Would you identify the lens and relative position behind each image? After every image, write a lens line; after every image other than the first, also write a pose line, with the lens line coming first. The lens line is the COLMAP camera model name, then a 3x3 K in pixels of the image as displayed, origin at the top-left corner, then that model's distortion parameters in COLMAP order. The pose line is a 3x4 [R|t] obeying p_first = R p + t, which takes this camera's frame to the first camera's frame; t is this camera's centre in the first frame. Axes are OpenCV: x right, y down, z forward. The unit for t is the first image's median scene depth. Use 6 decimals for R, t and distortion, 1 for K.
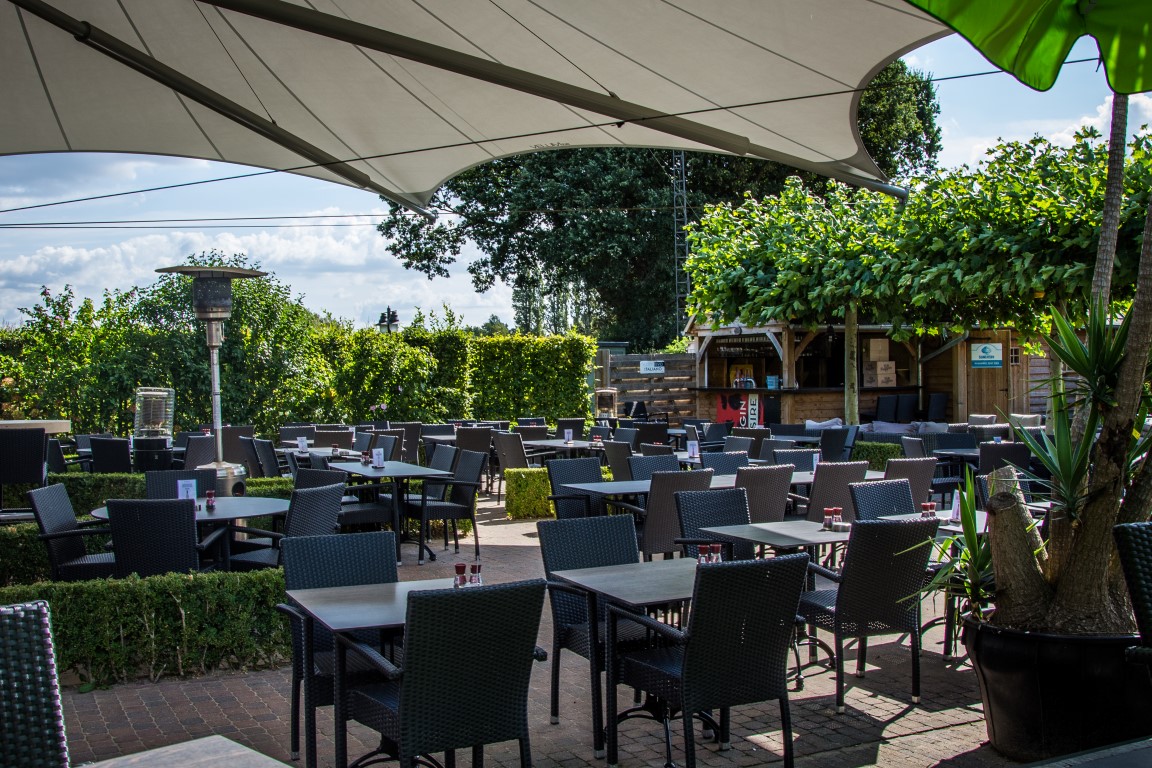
lens RADIAL K [[1194.6, 0, 576.0], [0, 1194.6, 384.0], [0, 0, 1]] dist [-0.147438, 0.207832]
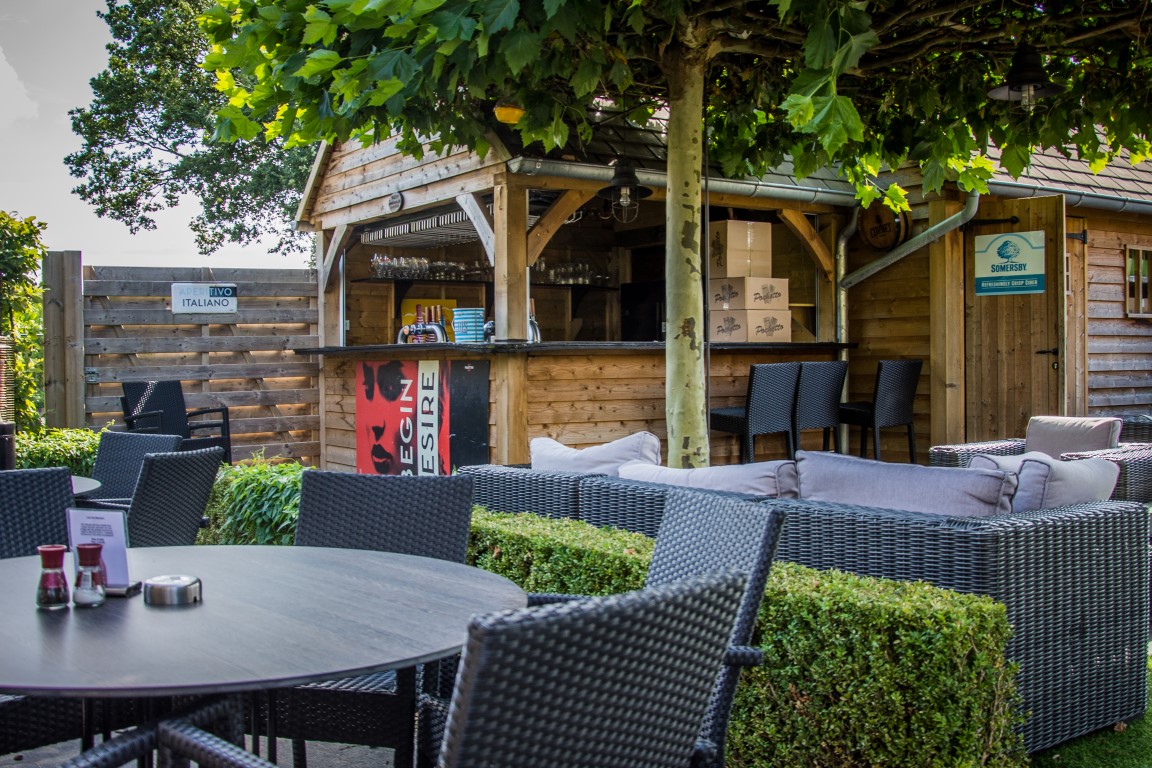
lens RADIAL K [[1194.6, 0, 576.0], [0, 1194.6, 384.0], [0, 0, 1]] dist [-0.147438, 0.207832]
pose [[0.987451, 0.001964, 0.157915, 0.134808], [-0.003242, 0.999964, 0.007837, 0.012955], [-0.157894, -0.008251, 0.987422, 0.609194]]
